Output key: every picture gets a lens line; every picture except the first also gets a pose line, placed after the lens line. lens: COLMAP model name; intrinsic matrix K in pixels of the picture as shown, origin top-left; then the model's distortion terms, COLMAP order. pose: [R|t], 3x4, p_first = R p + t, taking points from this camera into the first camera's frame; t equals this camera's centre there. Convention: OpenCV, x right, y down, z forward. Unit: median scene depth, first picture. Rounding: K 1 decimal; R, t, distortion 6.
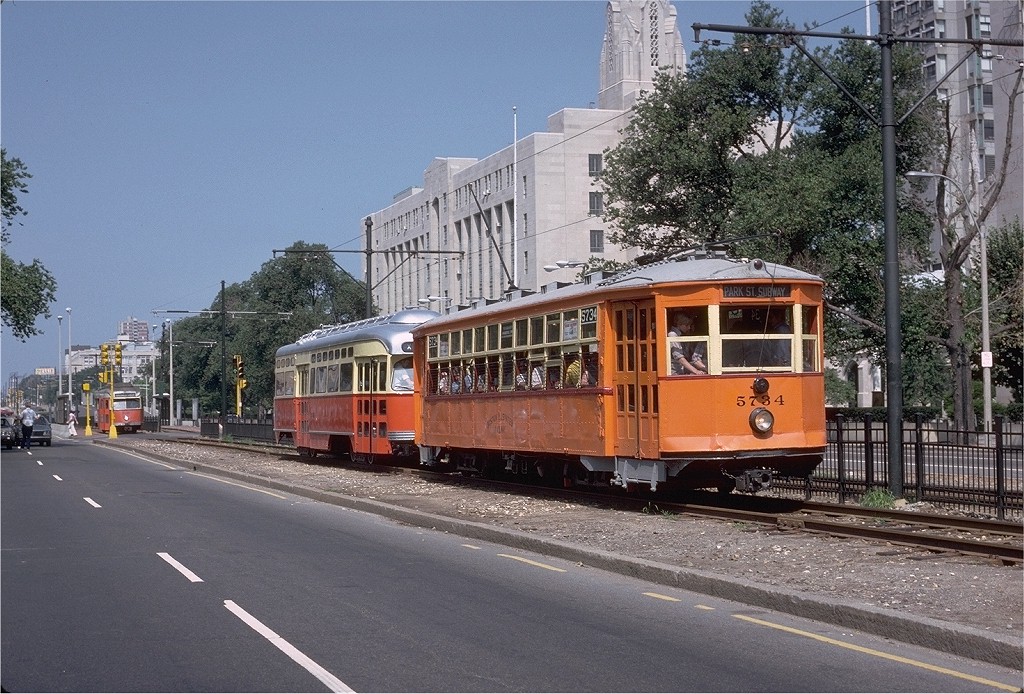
lens RADIAL K [[1671.0, 0, 512.0], [0, 1671.0, 347.0], [0, 0, 1]] dist [-0.063342, -0.043564]
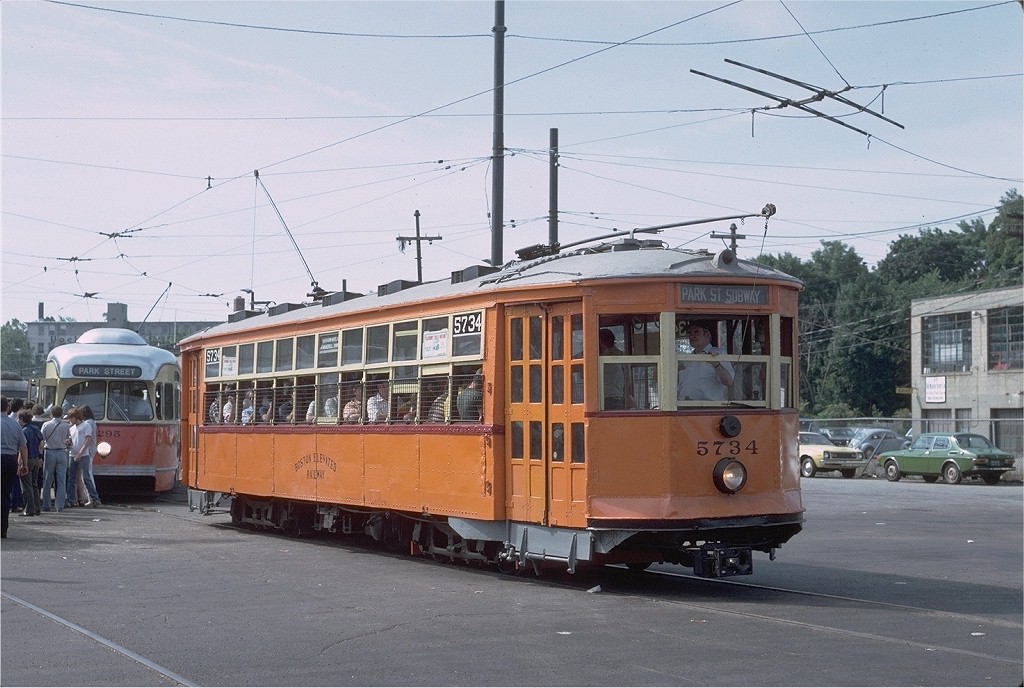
lens RADIAL K [[1625.3, 0, 511.3], [0, 1625.3, 327.0], [0, 0, 1]] dist [0.029751, 0.013502]
pose [[0.983961, 0.022547, 0.176951, -0.064448], [-0.018095, 0.999479, -0.026736, 0.000836], [-0.177462, 0.023105, 0.983856, 0.321551]]
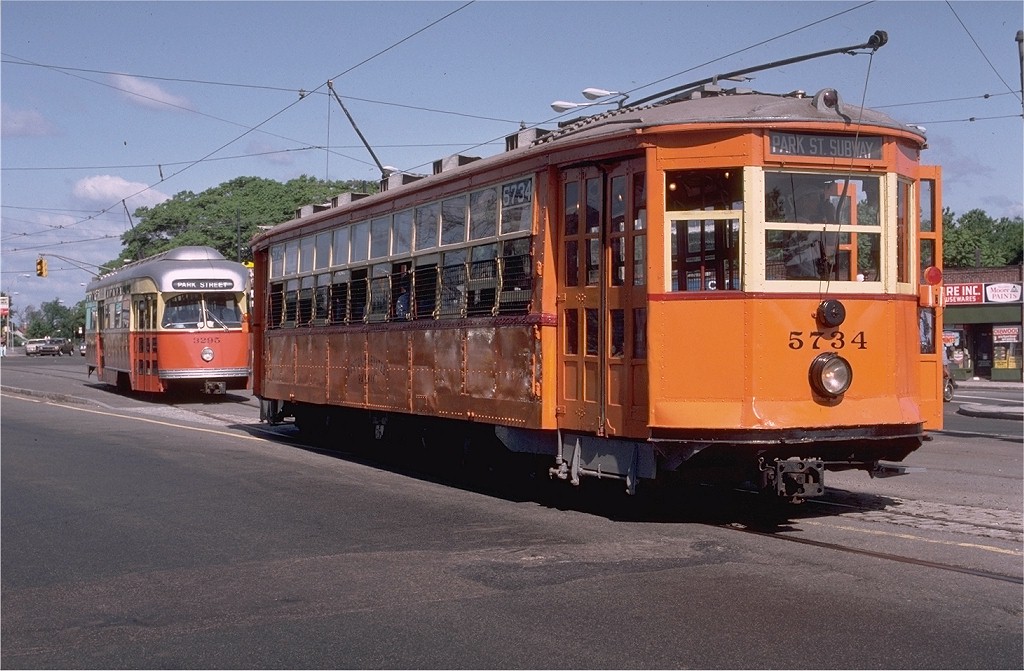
lens RADIAL K [[1525.1, 0, 512.0], [0, 1525.1, 335.5], [0, 0, 1]] dist [-0.039003, -0.027516]
pose [[0.996090, 0.022765, 0.085360, -0.001626], [-0.024686, 0.999464, 0.021514, 0.021536], [-0.084825, -0.023537, 0.996118, 0.481922]]
